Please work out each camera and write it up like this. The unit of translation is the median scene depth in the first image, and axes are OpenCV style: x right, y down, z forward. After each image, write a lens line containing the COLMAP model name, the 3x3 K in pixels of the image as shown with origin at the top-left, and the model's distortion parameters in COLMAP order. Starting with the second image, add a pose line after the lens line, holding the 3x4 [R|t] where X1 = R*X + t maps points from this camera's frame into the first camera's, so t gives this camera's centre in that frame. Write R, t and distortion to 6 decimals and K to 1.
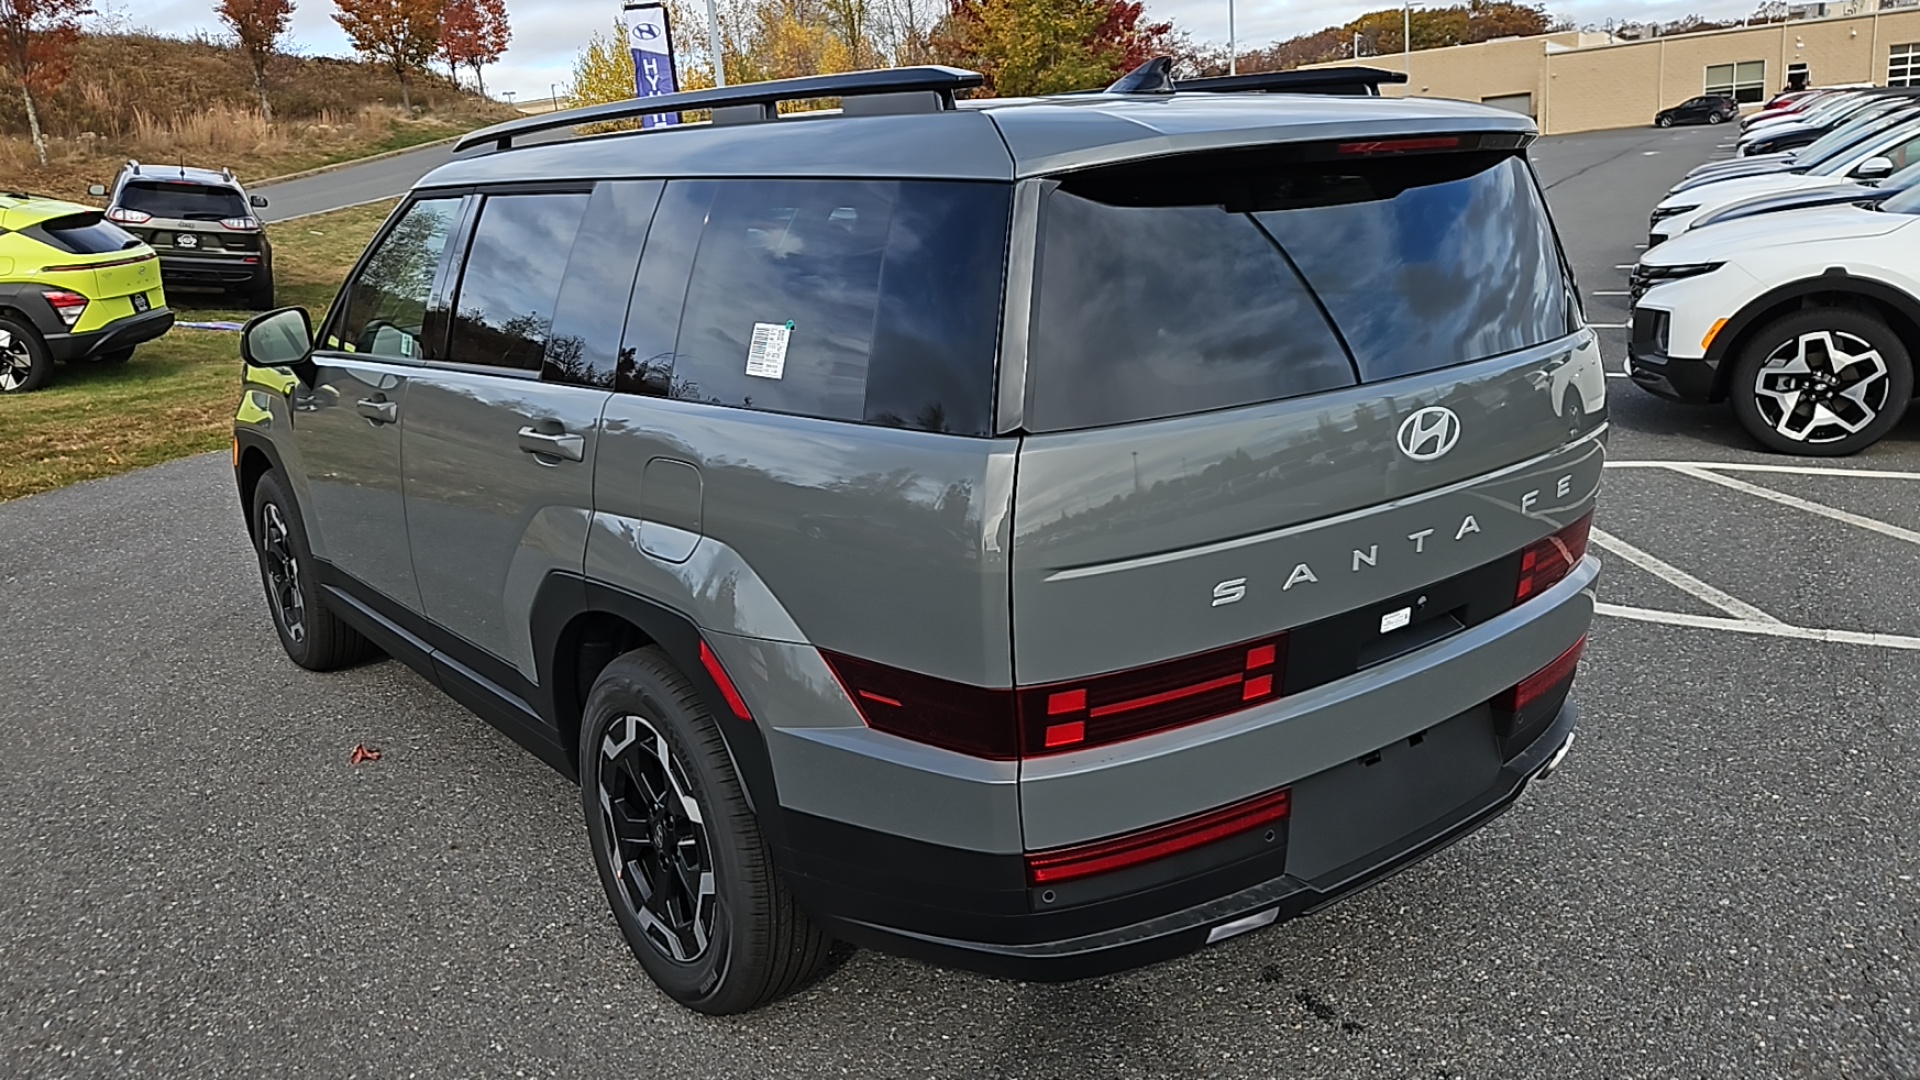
lens RADIAL K [[1494.1, 0, 959.5], [0, 1494.1, 547.7], [0, 0, 1]] dist [0.056601, -0.027304]
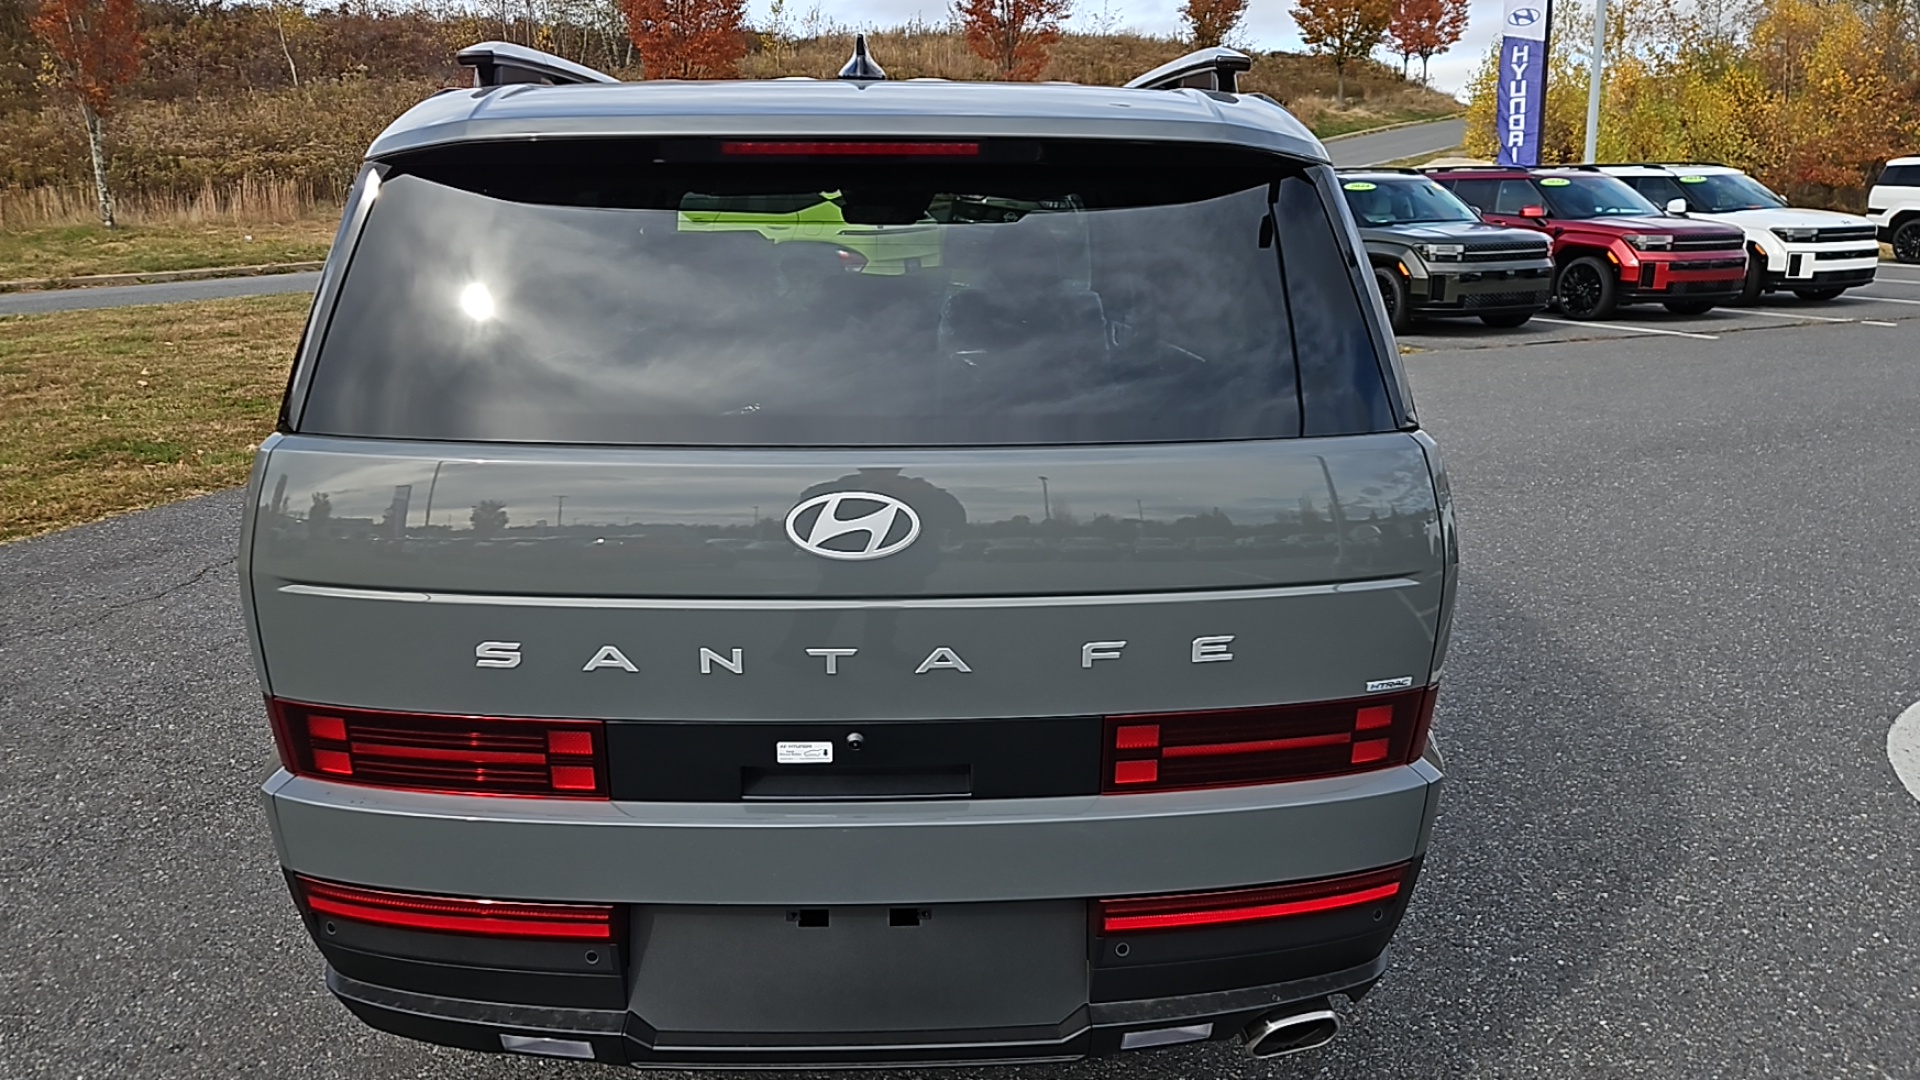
lens RADIAL K [[1494.1, 0, 955.8], [0, 1494.1, 536.6], [0, 0, 1]] dist [0.056601, -0.027304]
pose [[0.784687, 0.186702, -0.591109, 0.088899], [-0.187746, 0.980358, 0.060417, -0.013952], [0.590778, 0.063570, 0.804326, 0.045876]]
